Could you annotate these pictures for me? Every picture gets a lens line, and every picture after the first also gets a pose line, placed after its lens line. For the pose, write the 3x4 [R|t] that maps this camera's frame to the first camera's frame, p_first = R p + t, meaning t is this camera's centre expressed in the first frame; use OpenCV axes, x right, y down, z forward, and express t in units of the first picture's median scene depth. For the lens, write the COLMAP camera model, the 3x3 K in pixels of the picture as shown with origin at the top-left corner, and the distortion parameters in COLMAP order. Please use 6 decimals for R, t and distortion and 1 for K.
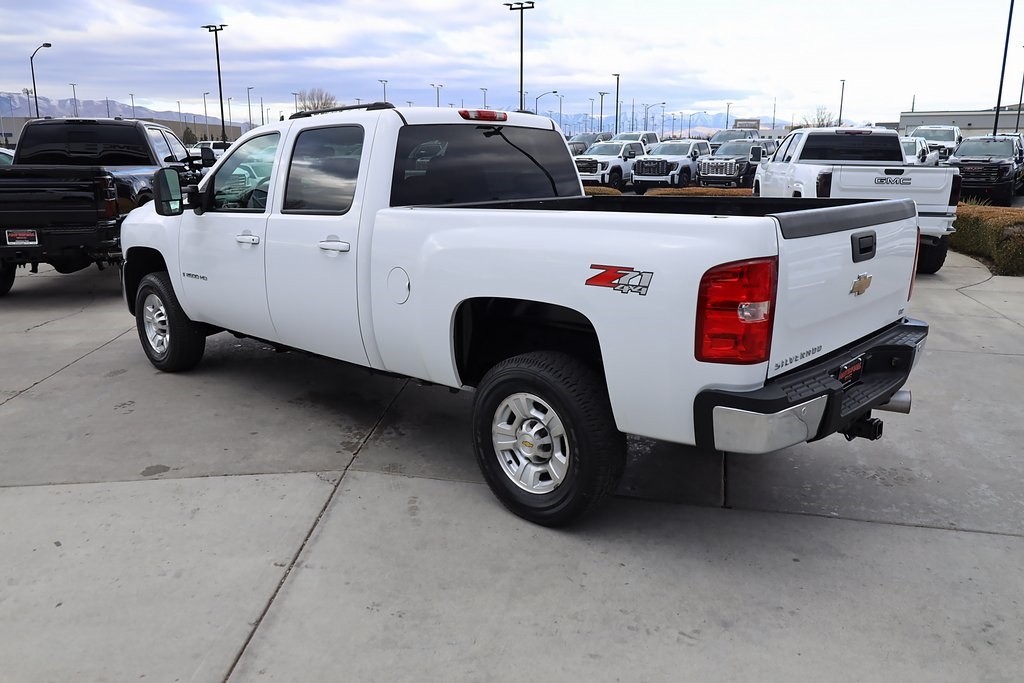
lens RADIAL K [[828.4, 0, 512.0], [0, 828.4, 341.5], [0, 0, 1]] dist [-0.088214, 0.099375]
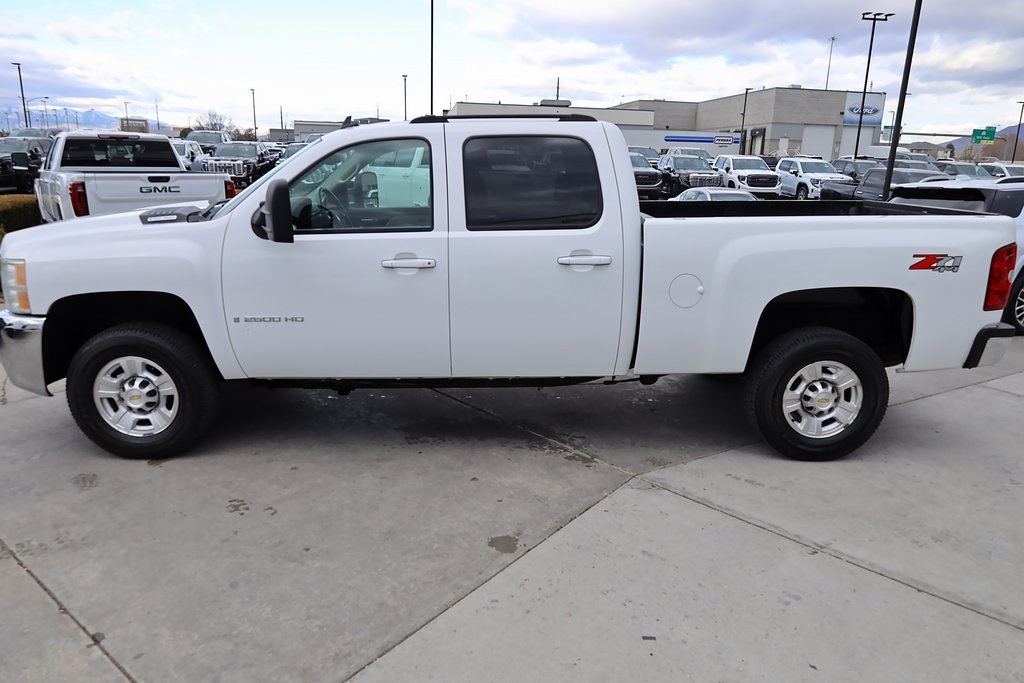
lens RADIAL K [[722.5, 0, 538.6], [0, 722.5, 347.0], [0, 0, 1]] dist [0.002677, -0.030172]
pose [[0.694030, -0.168099, 0.700047, -0.913698], [0.142386, 0.985202, 0.095410, -0.109790], [-0.705726, 0.033460, 0.707694, 0.449813]]
